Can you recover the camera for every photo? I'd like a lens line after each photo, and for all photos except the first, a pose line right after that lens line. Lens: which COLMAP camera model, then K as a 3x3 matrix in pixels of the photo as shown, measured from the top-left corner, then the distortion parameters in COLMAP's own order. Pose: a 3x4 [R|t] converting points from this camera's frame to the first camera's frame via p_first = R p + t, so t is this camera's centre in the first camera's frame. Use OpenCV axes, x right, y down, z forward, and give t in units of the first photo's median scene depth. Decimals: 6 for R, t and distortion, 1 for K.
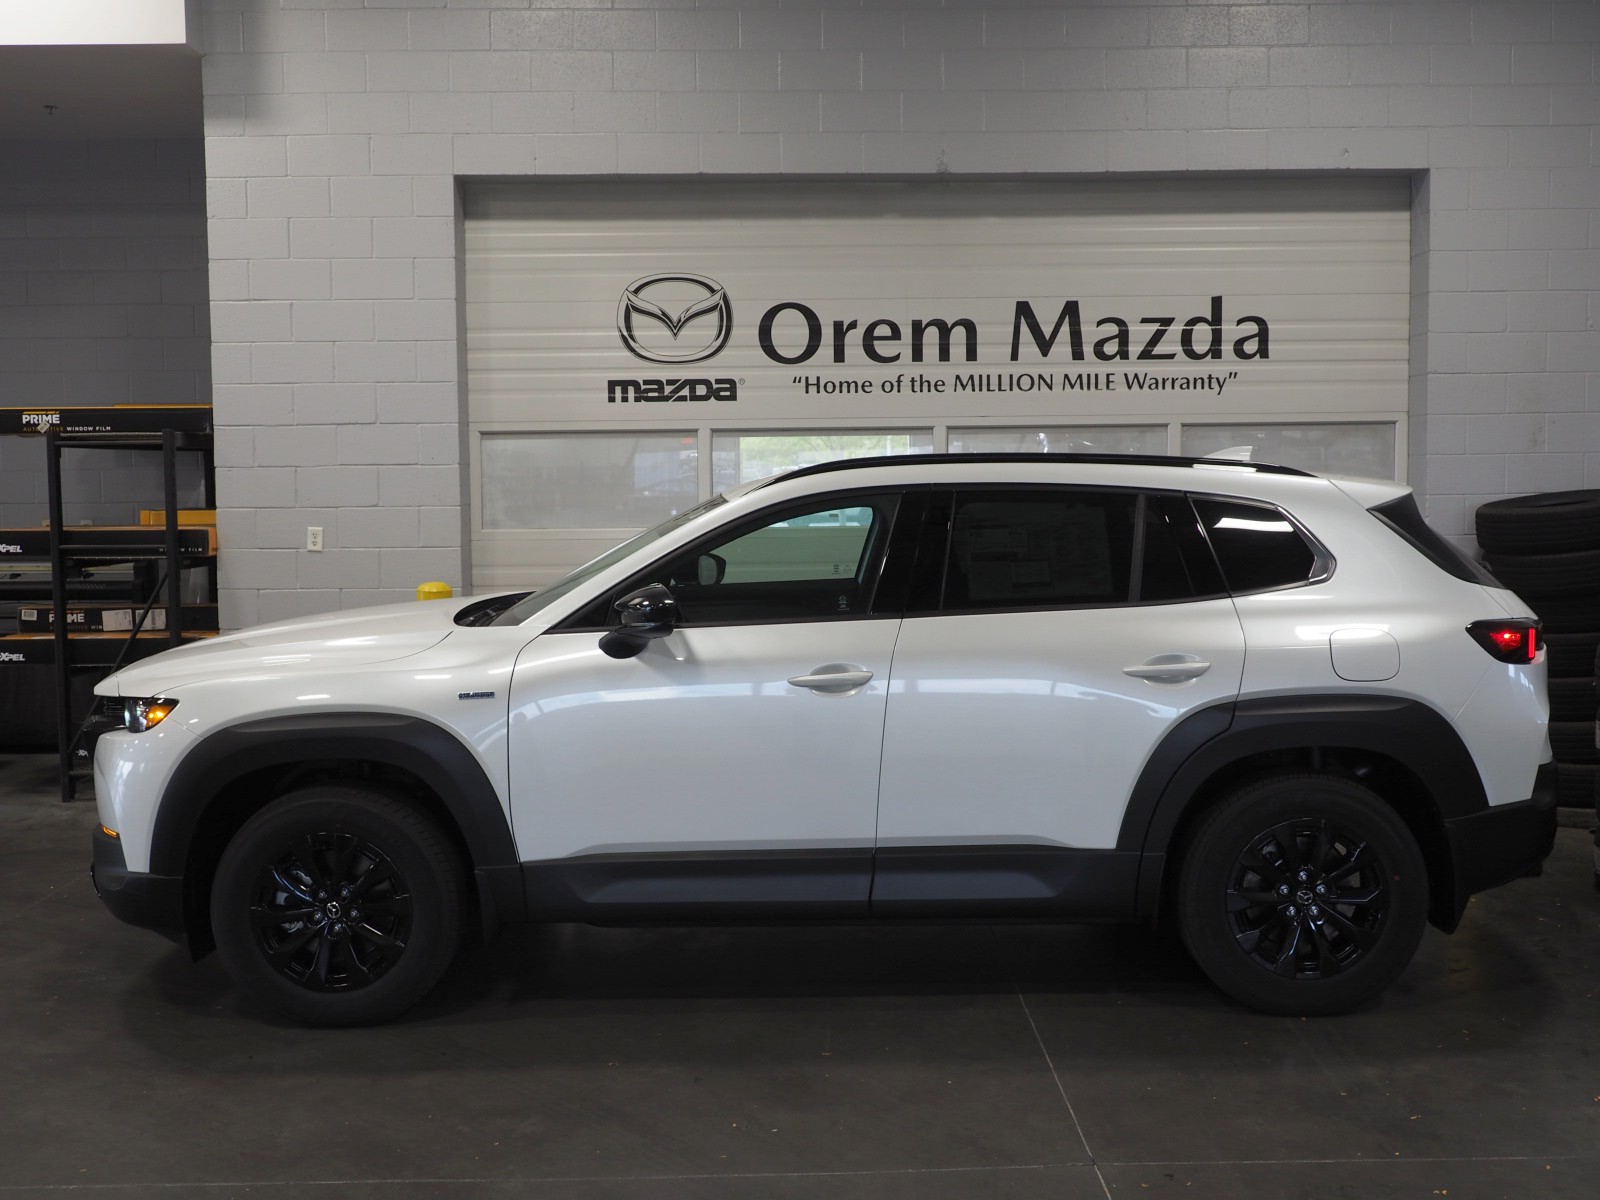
lens RADIAL K [[1610.8, 0, 799.6], [0, 1610.8, 602.9], [0, 0, 1]] dist [0.004992, 0.000000]
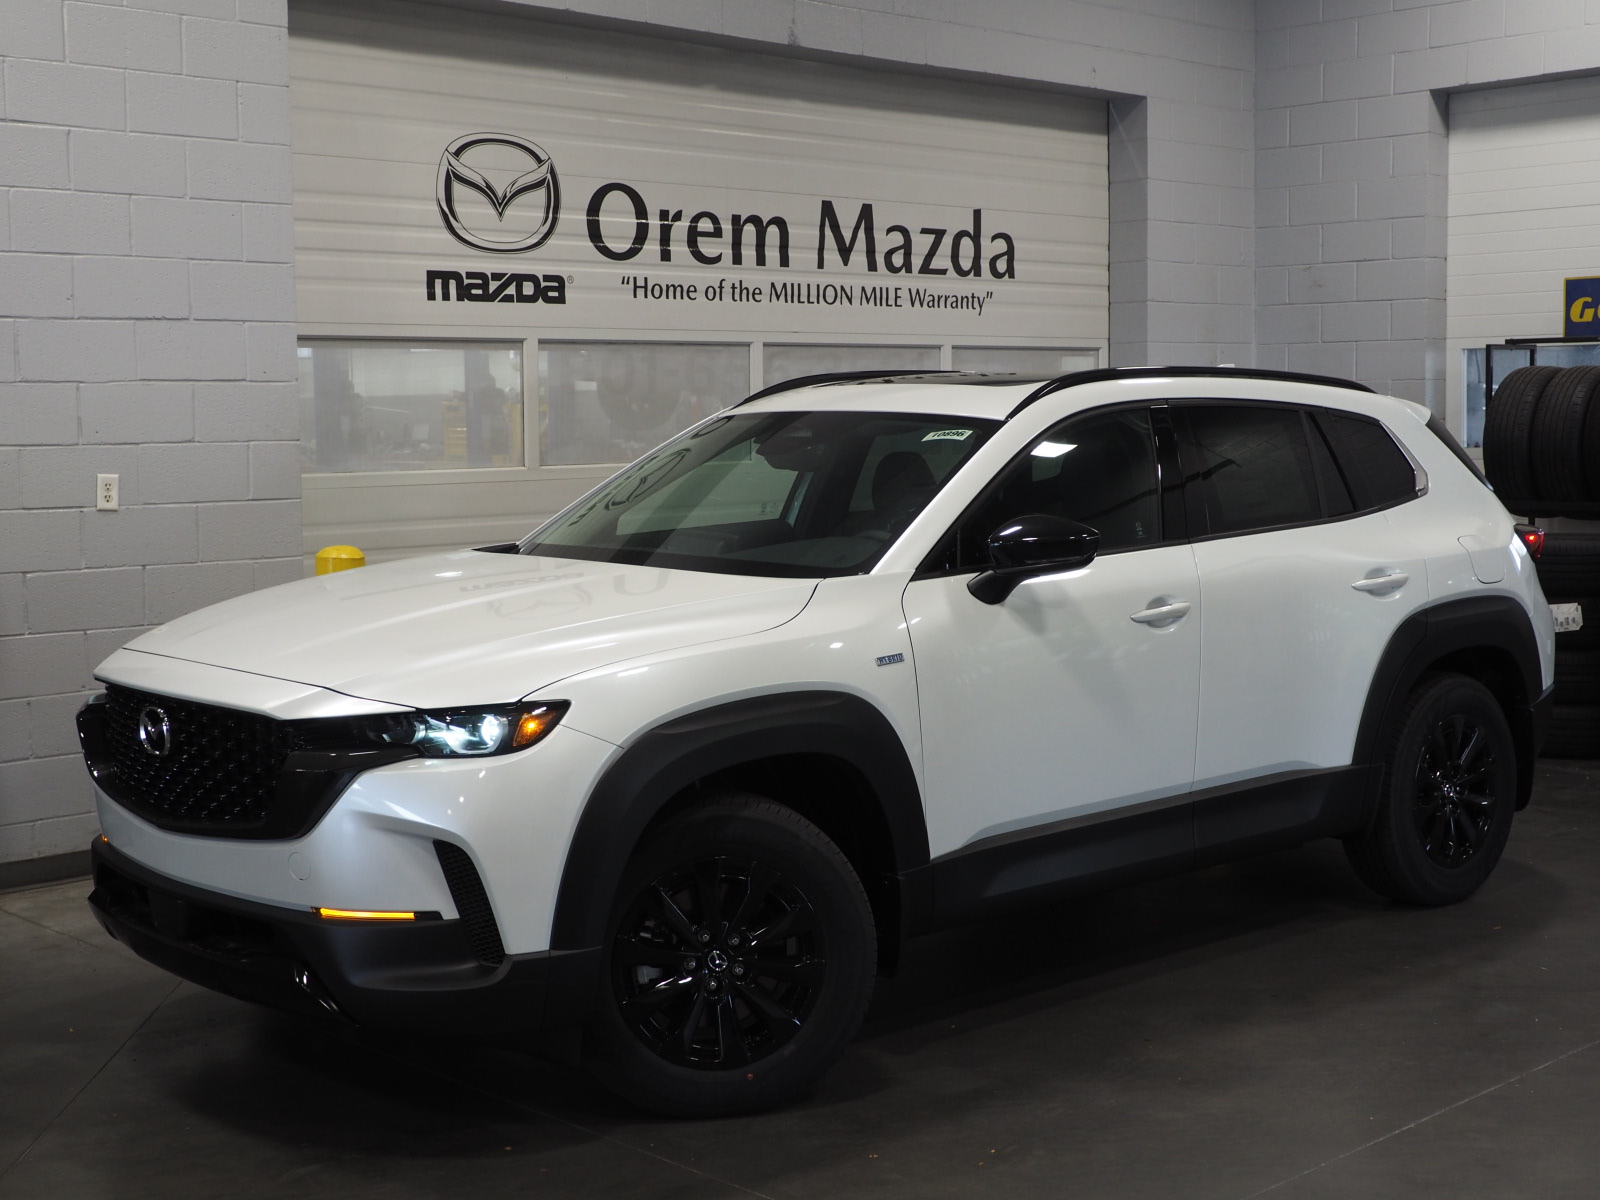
lens RADIAL K [[2057.9, 0, 799.5], [0, 2057.9, 598.8], [0, 0, 1]] dist [-0.018422, 0.000000]
pose [[0.760967, -0.058070, 0.646187, -0.605638], [0.057289, 0.998110, 0.022231, 0.001547], [-0.646257, 0.020102, 0.762855, 0.169355]]
